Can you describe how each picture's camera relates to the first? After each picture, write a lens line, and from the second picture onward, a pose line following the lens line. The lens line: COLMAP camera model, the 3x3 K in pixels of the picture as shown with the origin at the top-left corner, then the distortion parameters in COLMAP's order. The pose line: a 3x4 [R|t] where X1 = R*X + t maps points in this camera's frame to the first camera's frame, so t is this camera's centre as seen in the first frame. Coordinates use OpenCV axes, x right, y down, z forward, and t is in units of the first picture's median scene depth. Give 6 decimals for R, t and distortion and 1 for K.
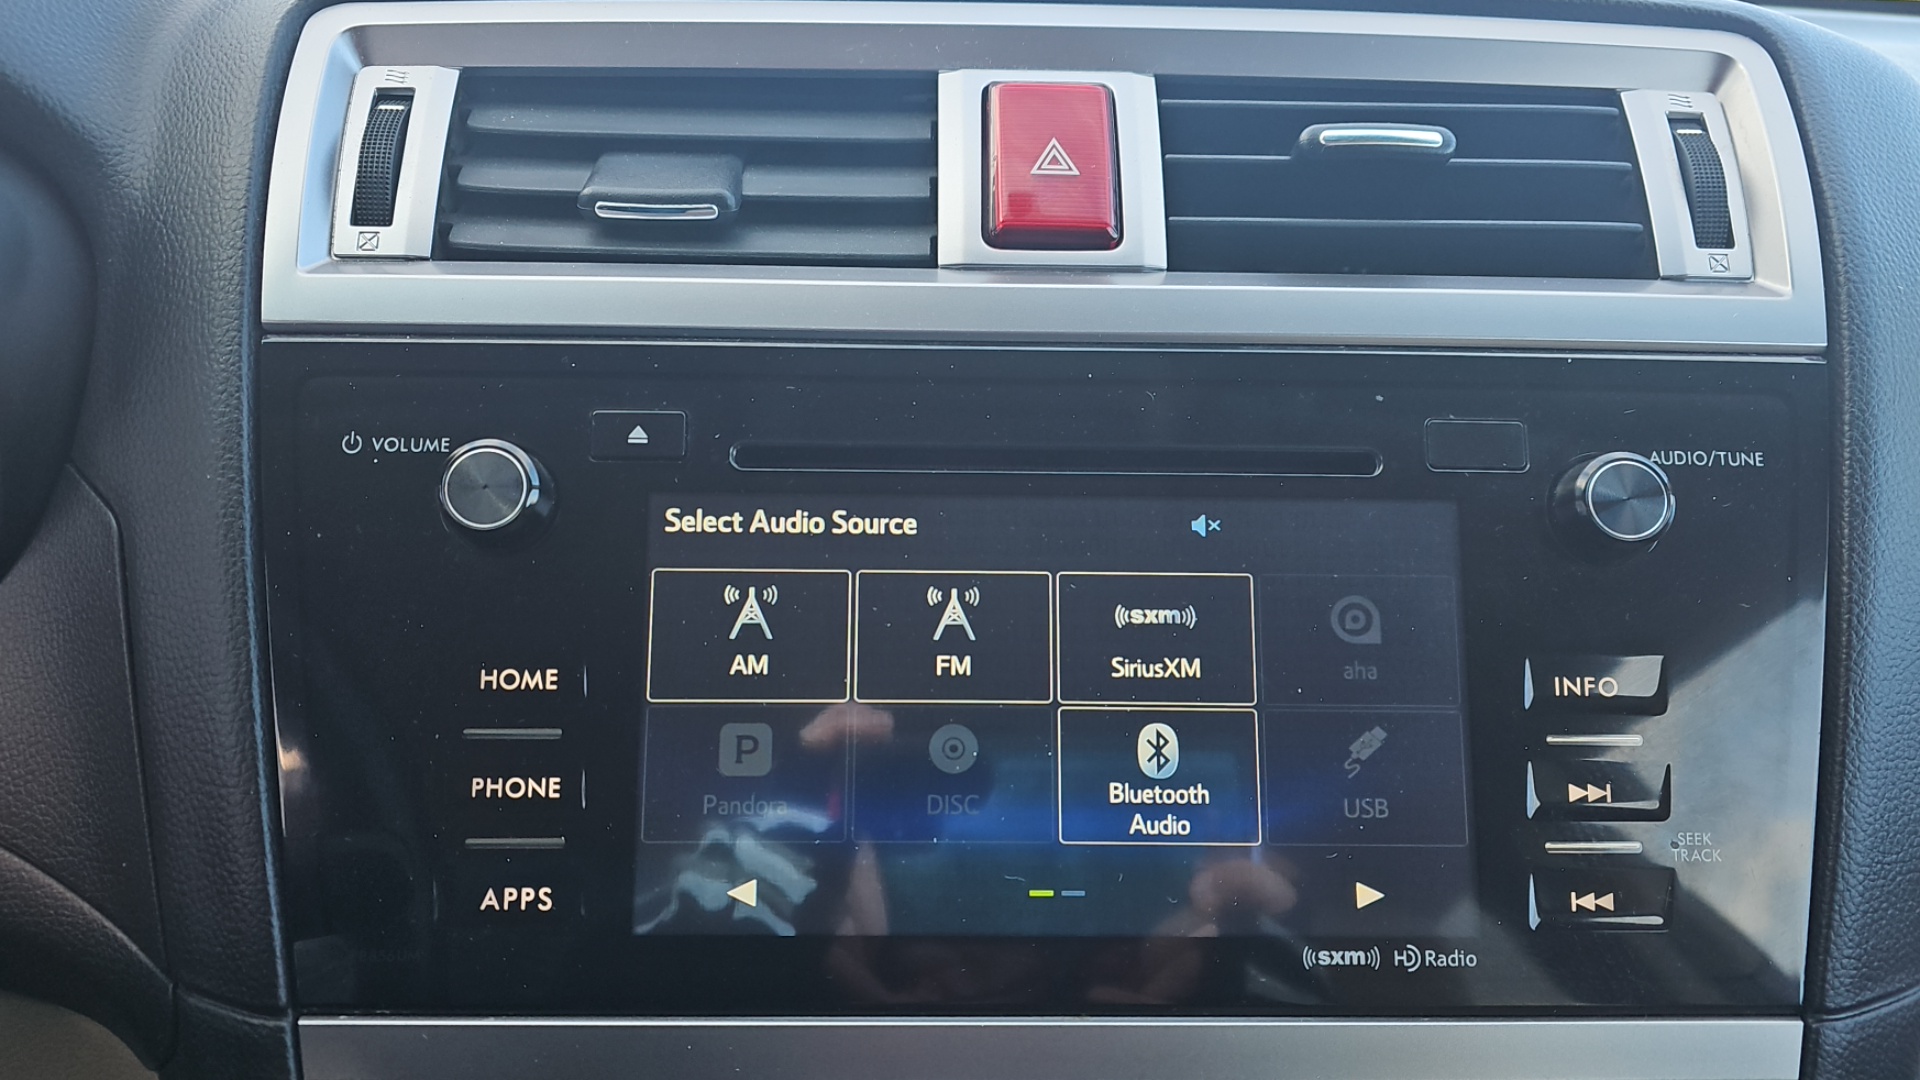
lens RADIAL K [[1366.9, 0, 994.3], [0, 1366.9, 539.8], [0, 0, 1]] dist [0.064299, -0.035567]
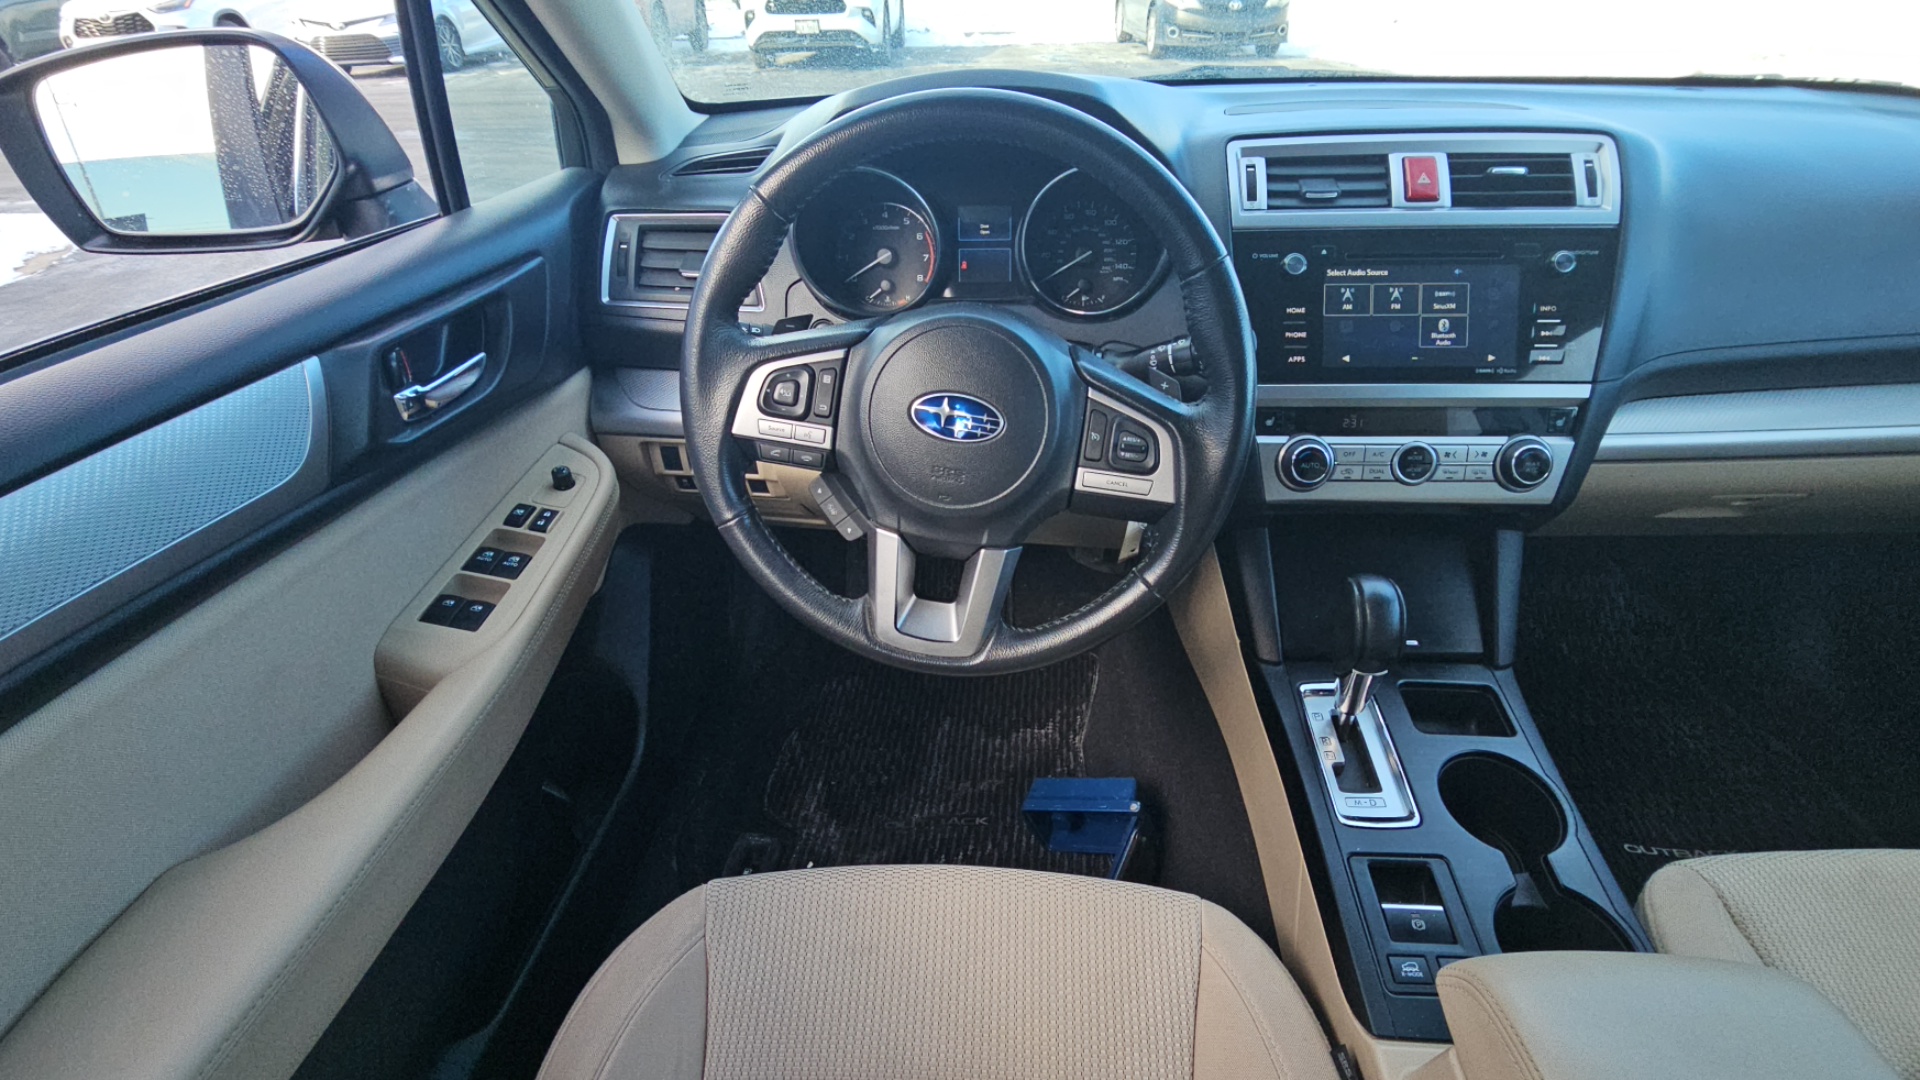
lens RADIAL K [[897.5, 0, 968.6], [0, 897.5, 538.4], [0, 0, 1]] dist [0.011306, -0.008282]
pose [[0.996546, 0.006348, -0.082800, -1.064164], [0.010856, 0.978559, 0.205679, 0.197836], [0.082330, -0.205867, 0.975111, -1.903196]]
